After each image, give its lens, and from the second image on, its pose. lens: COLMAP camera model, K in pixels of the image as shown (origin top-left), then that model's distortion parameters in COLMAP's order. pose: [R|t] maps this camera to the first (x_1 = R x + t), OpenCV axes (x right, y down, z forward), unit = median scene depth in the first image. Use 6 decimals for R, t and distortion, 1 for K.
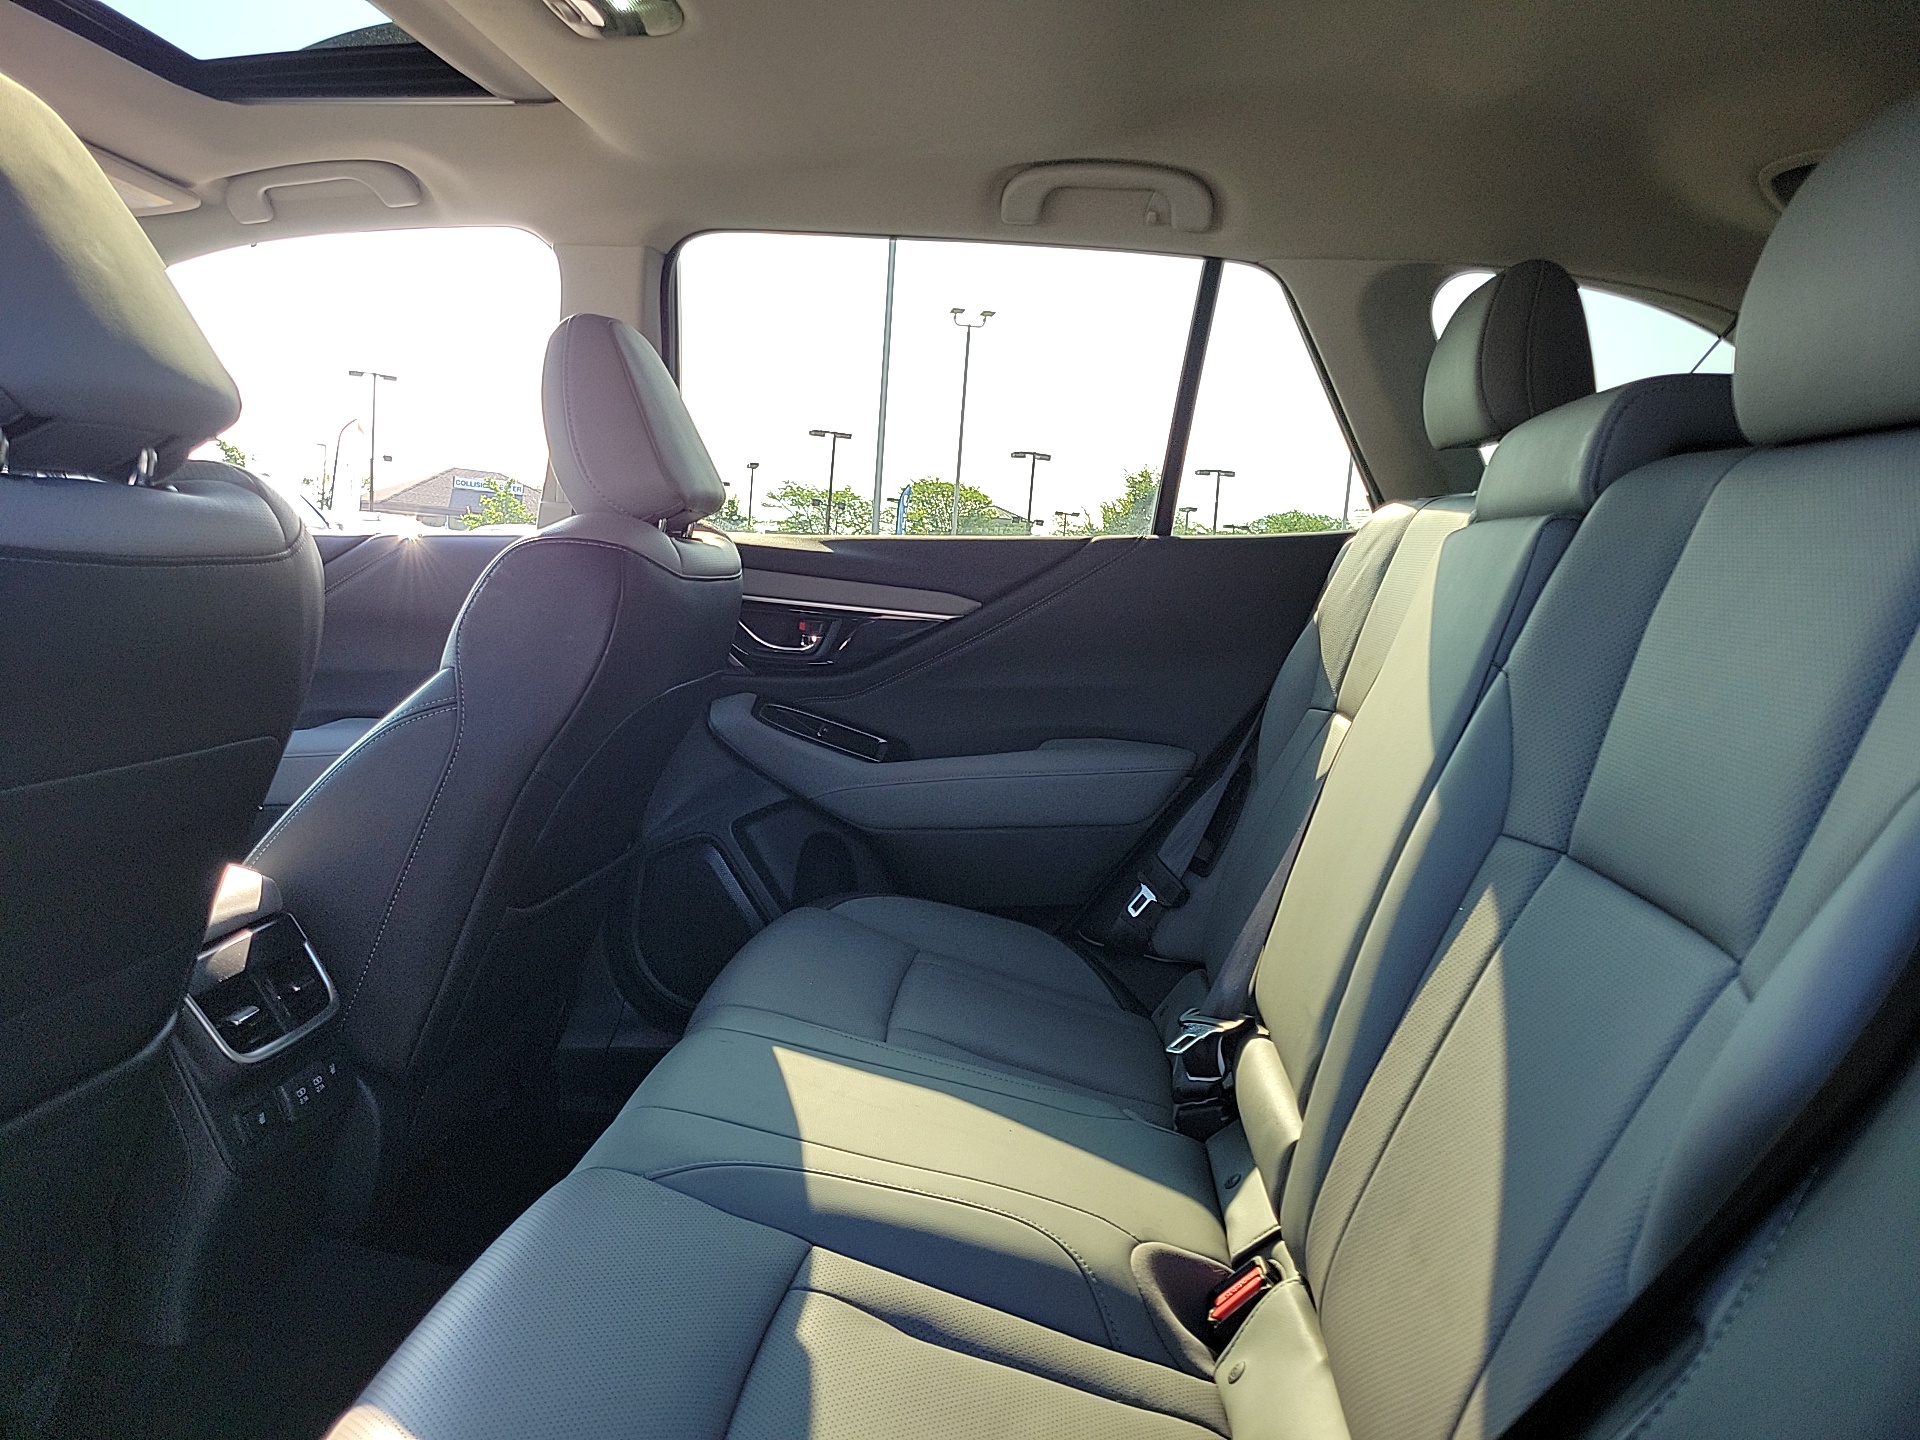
lens RADIAL K [[1484.6, 0, 957.8], [0, 1484.6, 713.9], [0, 0, 1]] dist [0.033245, -0.033295]
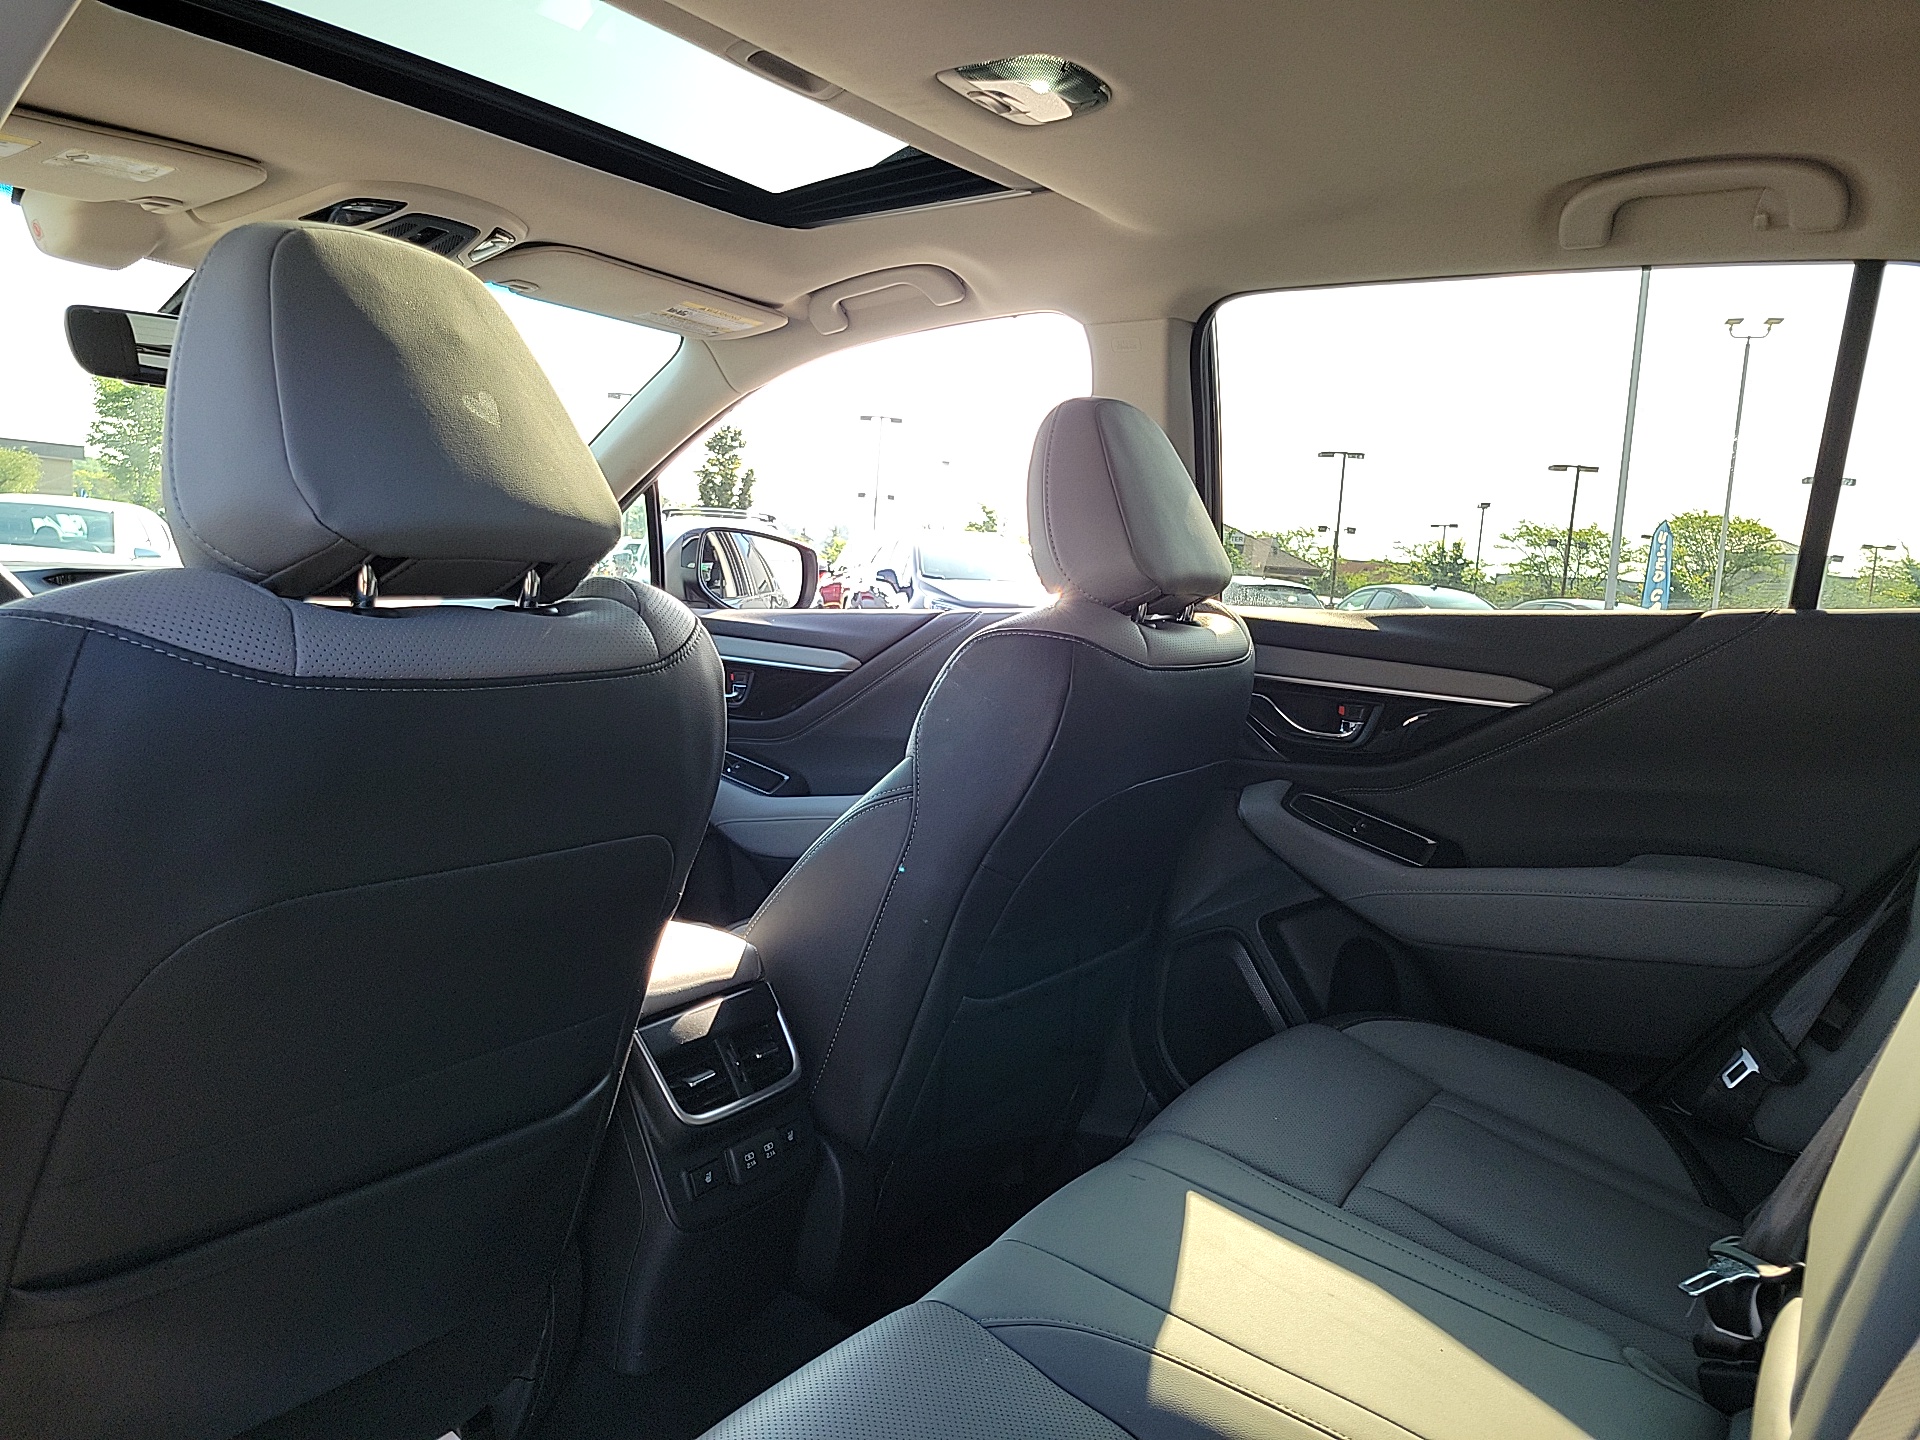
lens RADIAL K [[1484.6, 0, 957.8], [0, 1484.6, 713.9], [0, 0, 1]] dist [0.033245, -0.033295]
pose [[0.883170, 0.028108, -0.468211, 0.121264], [-0.041296, 0.998986, -0.017924, -0.032615], [0.467232, 0.035165, 0.883435, 0.087315]]
